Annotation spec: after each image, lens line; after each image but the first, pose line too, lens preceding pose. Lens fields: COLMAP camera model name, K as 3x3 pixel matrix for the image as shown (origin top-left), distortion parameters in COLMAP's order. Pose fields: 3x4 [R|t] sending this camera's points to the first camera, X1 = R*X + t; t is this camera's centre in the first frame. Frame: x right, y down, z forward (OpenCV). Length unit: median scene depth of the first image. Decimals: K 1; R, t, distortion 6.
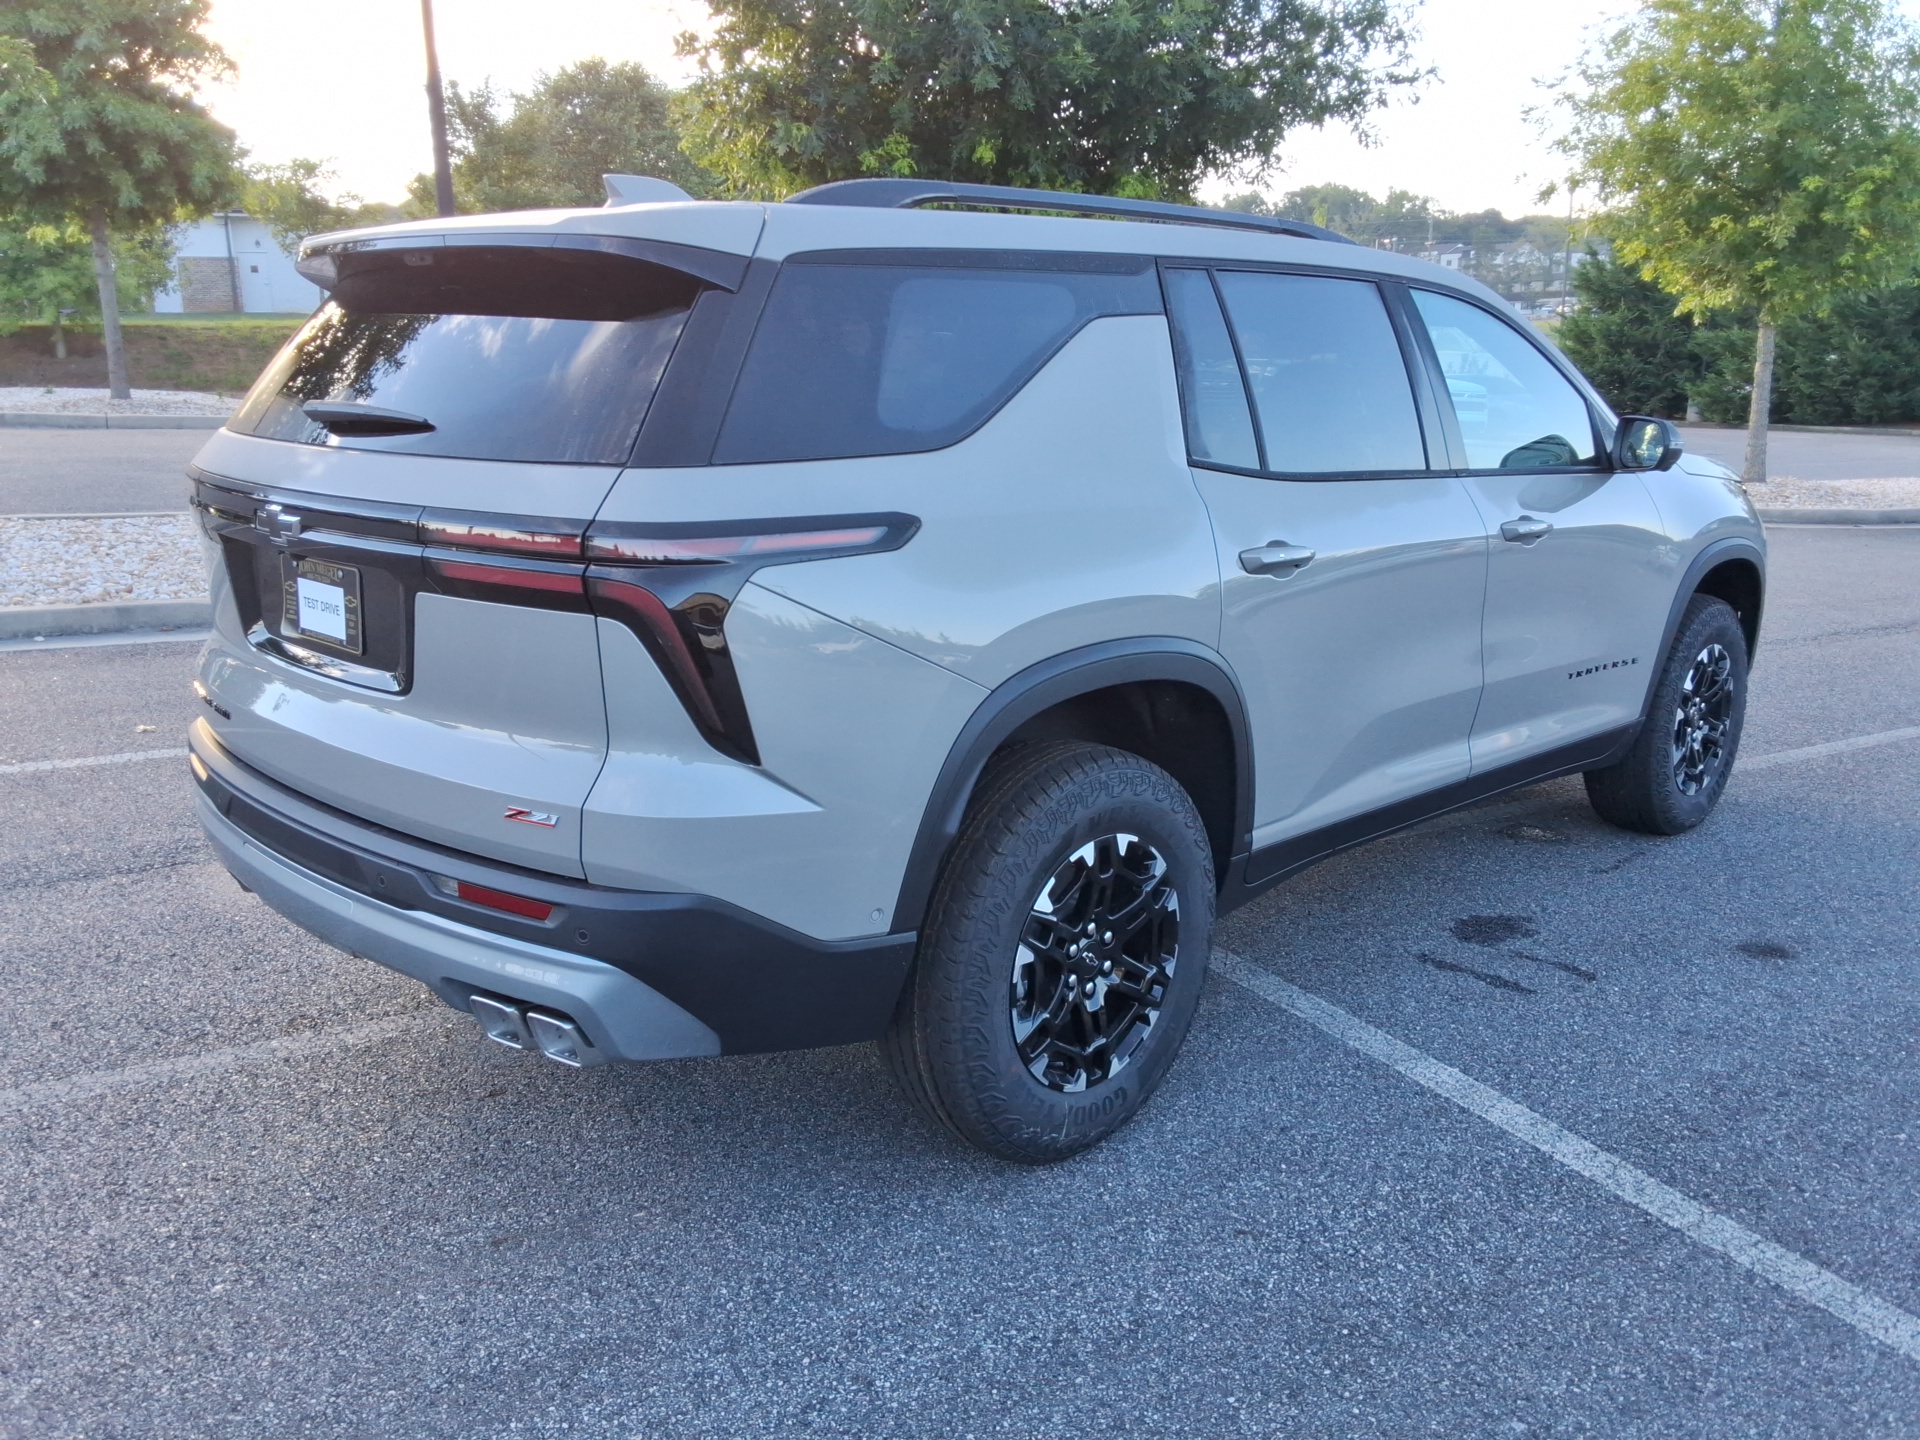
lens RADIAL K [[1531.7, 0, 969.0], [0, 1531.7, 710.3], [0, 0, 1]] dist [0.098927, -0.143232]
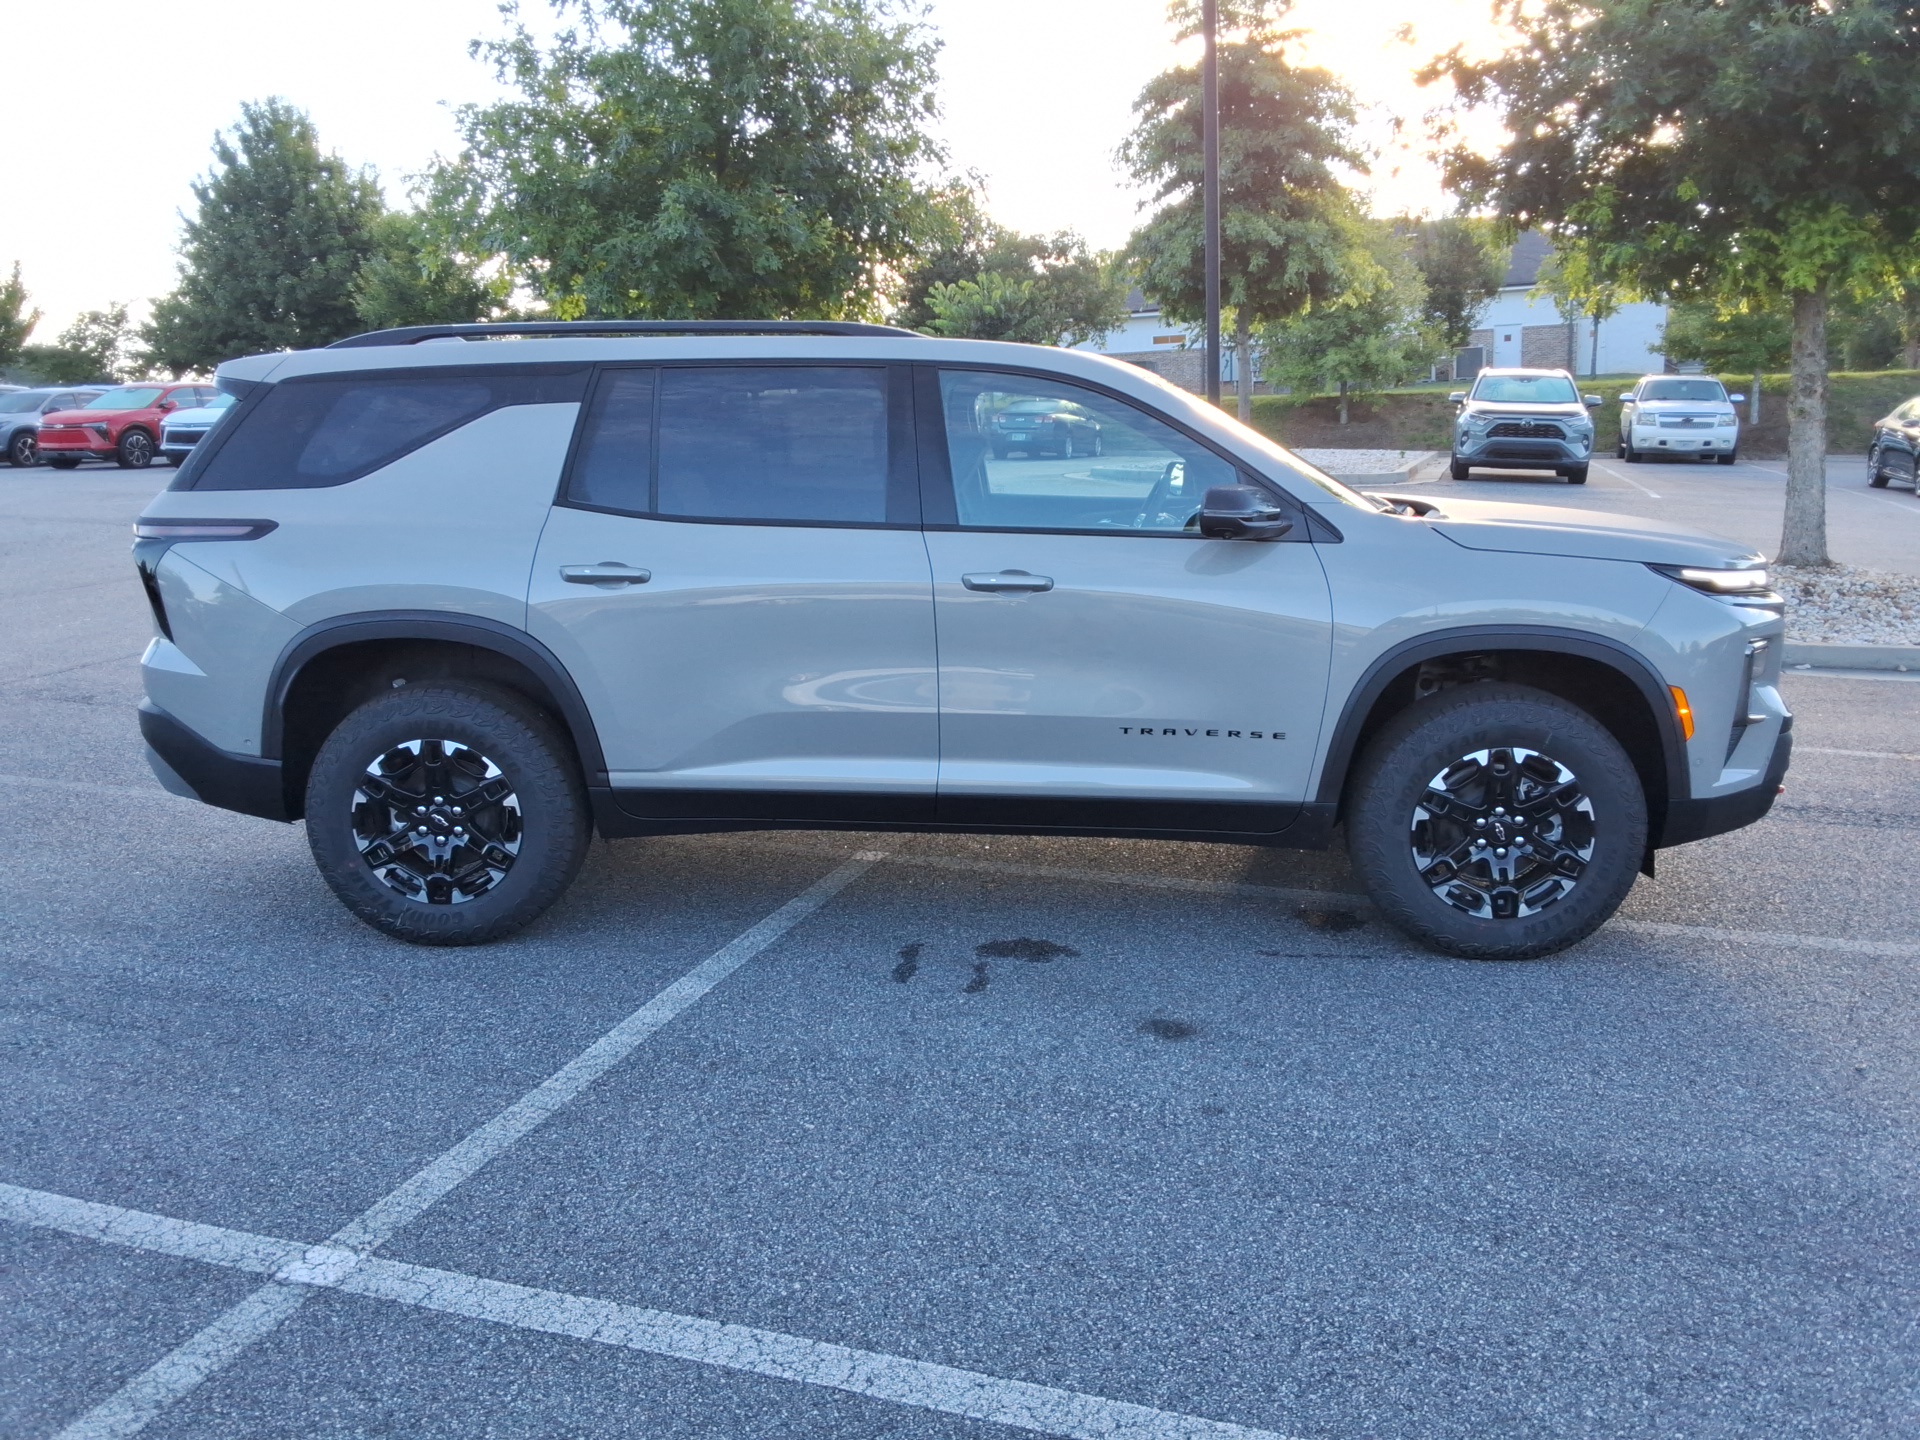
lens RADIAL K [[1528.7, 0, 978.6], [0, 1528.7, 714.0], [0, 0, 1]] dist [0.123007, -0.204540]
pose [[0.653477, 0.126387, -0.746321, 1.124757], [-0.150813, 0.987934, 0.035252, -0.056598], [0.741771, 0.089518, 0.664653, 0.256296]]
